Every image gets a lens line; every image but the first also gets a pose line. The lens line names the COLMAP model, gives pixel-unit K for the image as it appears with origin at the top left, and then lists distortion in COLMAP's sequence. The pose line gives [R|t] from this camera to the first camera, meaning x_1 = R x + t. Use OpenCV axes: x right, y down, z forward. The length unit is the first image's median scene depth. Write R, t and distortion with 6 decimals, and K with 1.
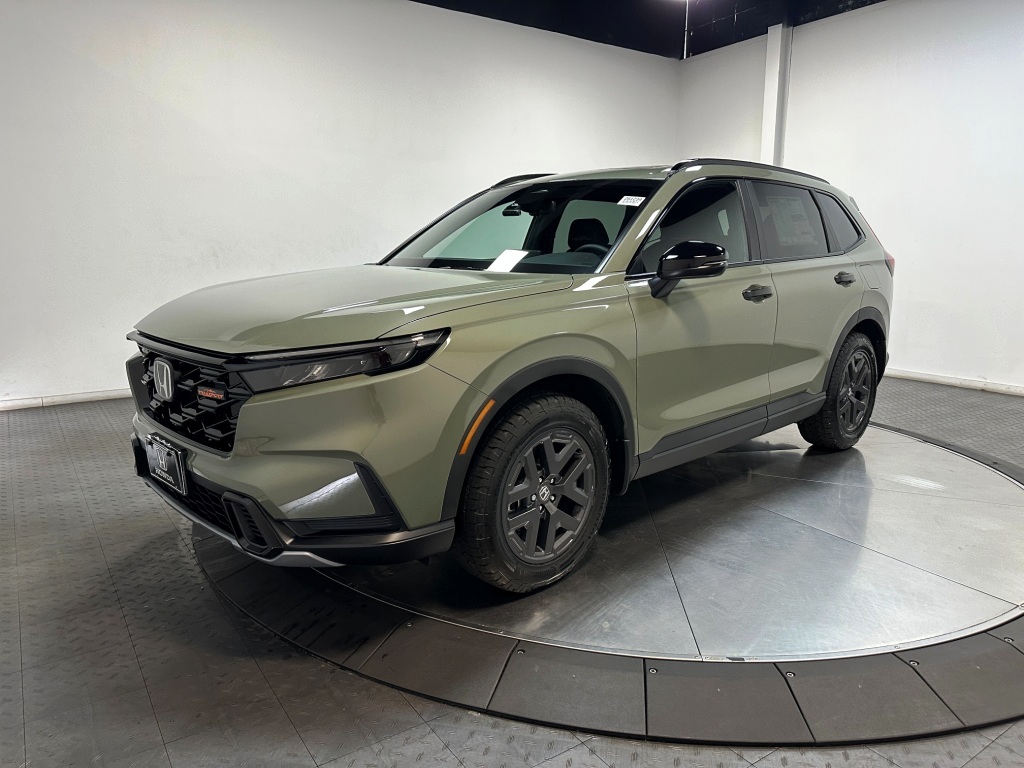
lens RADIAL K [[729.1, 0, 516.3], [0, 729.1, 379.9], [0, 0, 1]] dist [0.039847, -0.044378]
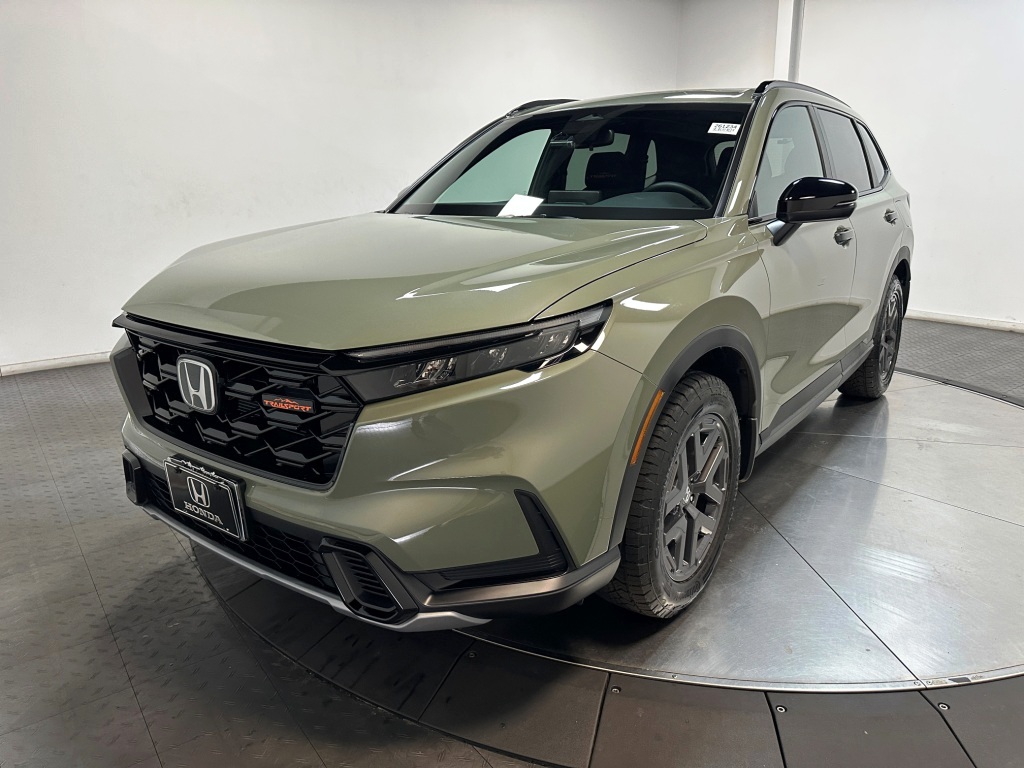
lens RADIAL K [[729.1, 0, 507.9], [0, 729.1, 383.9], [0, 0, 1]] dist [0.039847, -0.044378]
pose [[0.987124, -0.056391, 0.149686, -0.271867], [0.043628, 0.995233, 0.087218, -0.047574], [-0.153891, -0.079564, 0.984879, 0.232447]]
